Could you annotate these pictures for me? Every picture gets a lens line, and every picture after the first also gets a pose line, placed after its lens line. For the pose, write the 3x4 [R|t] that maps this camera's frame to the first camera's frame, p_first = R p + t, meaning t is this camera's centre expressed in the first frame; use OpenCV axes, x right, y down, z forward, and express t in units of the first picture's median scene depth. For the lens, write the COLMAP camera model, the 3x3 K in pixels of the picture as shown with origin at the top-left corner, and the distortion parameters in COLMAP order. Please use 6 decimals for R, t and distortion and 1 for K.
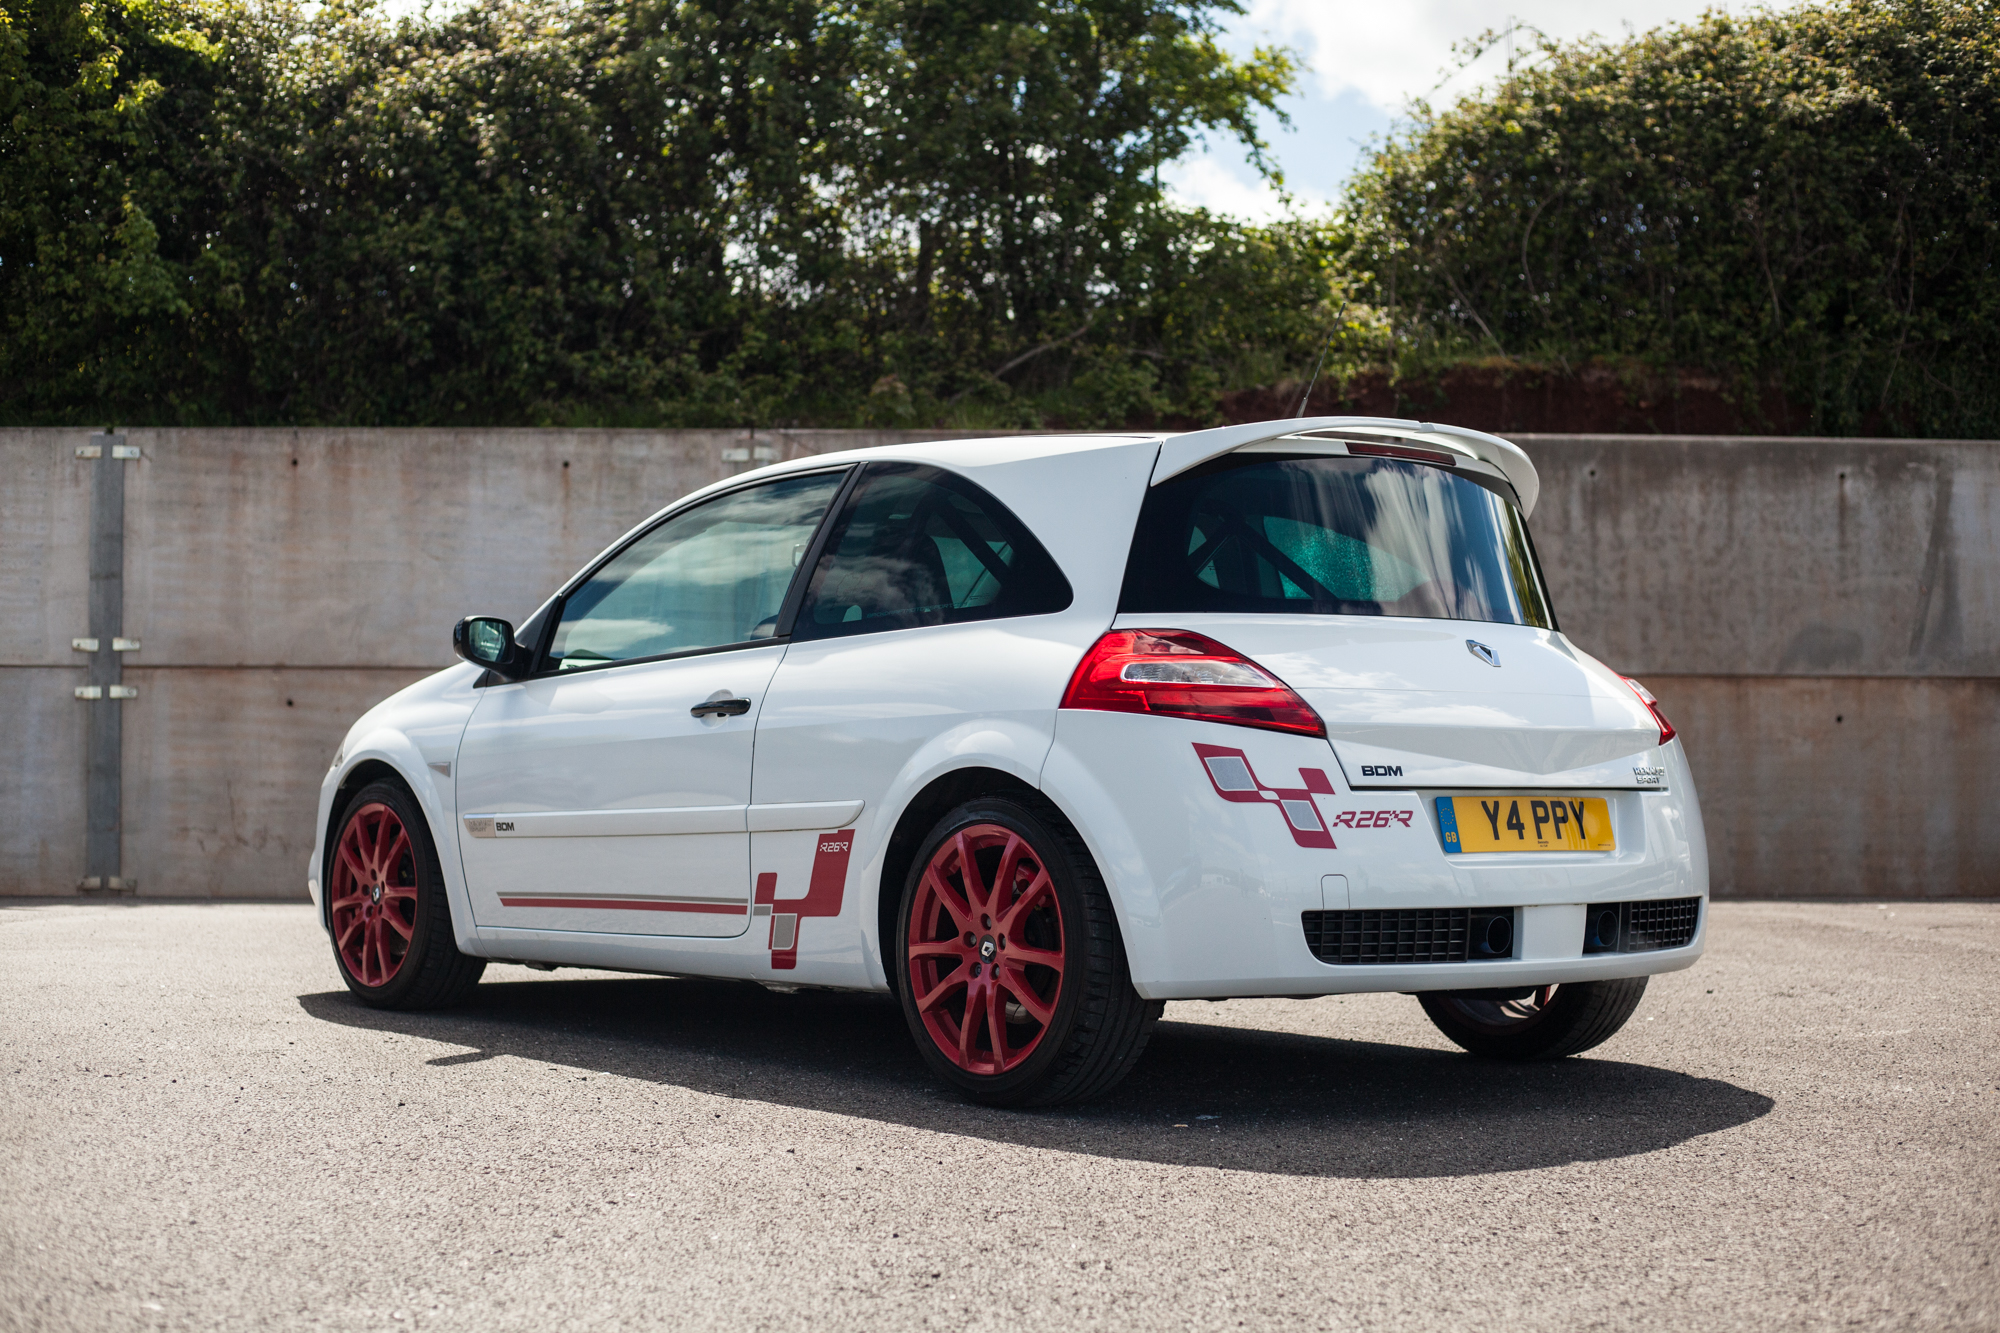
lens RADIAL K [[2836.0, 0, 1000.0], [0, 2836.0, 666.5], [0, 0, 1]] dist [-0.100455, -0.006127]
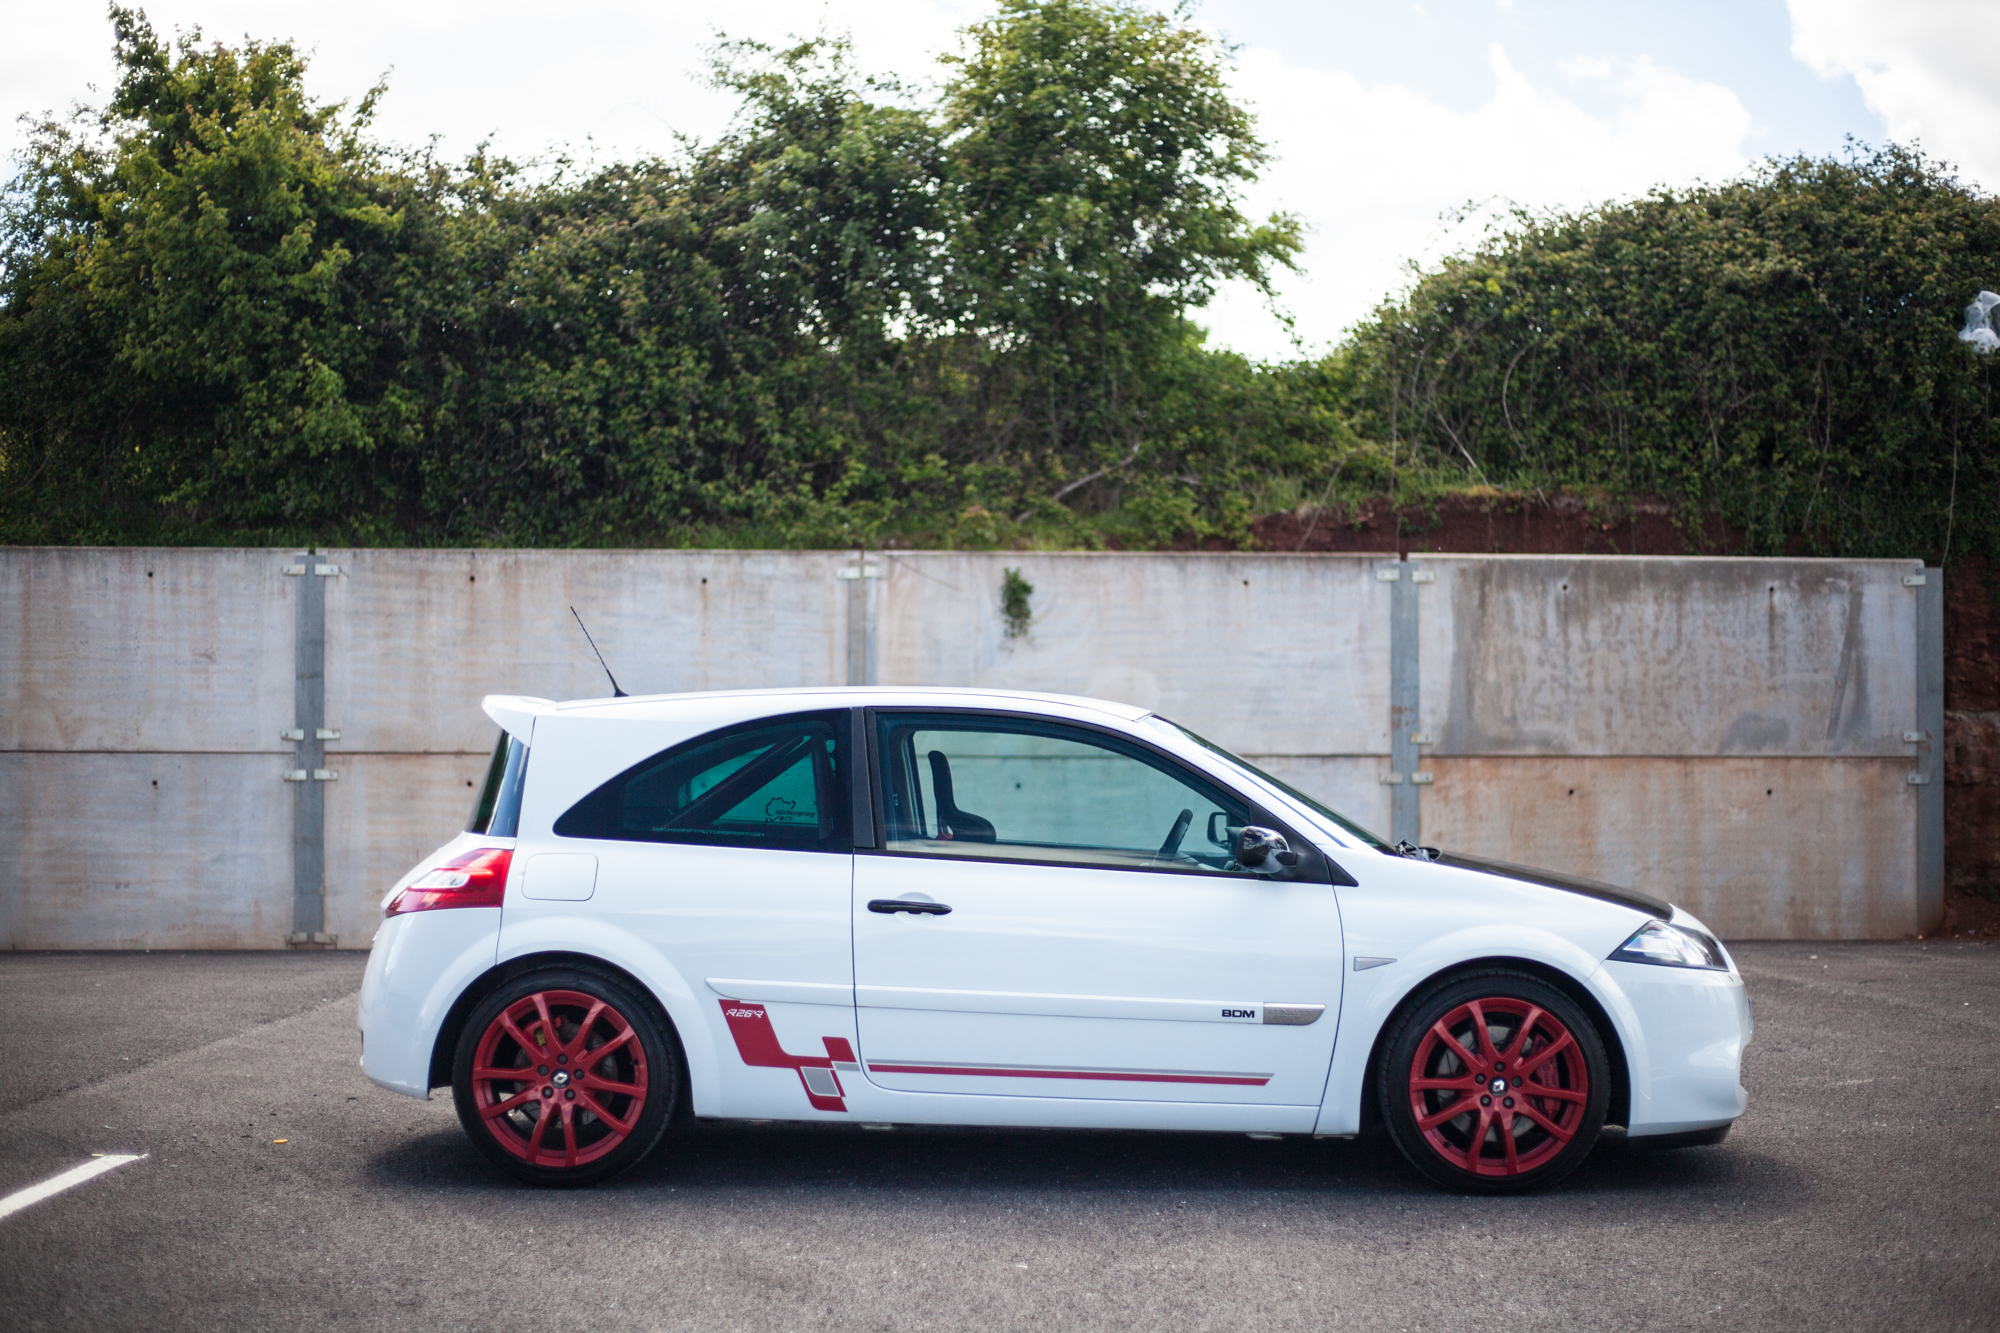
lens RADIAL K [[2836.0, 0, 1000.0], [0, 2836.0, 666.5], [0, 0, 1]] dist [-0.100455, -0.006127]
pose [[0.999126, -0.001449, 0.041779, -0.077909], [0.001502, 0.999998, -0.001243, -0.033291], [-0.041777, 0.001305, 0.999126, -0.182426]]
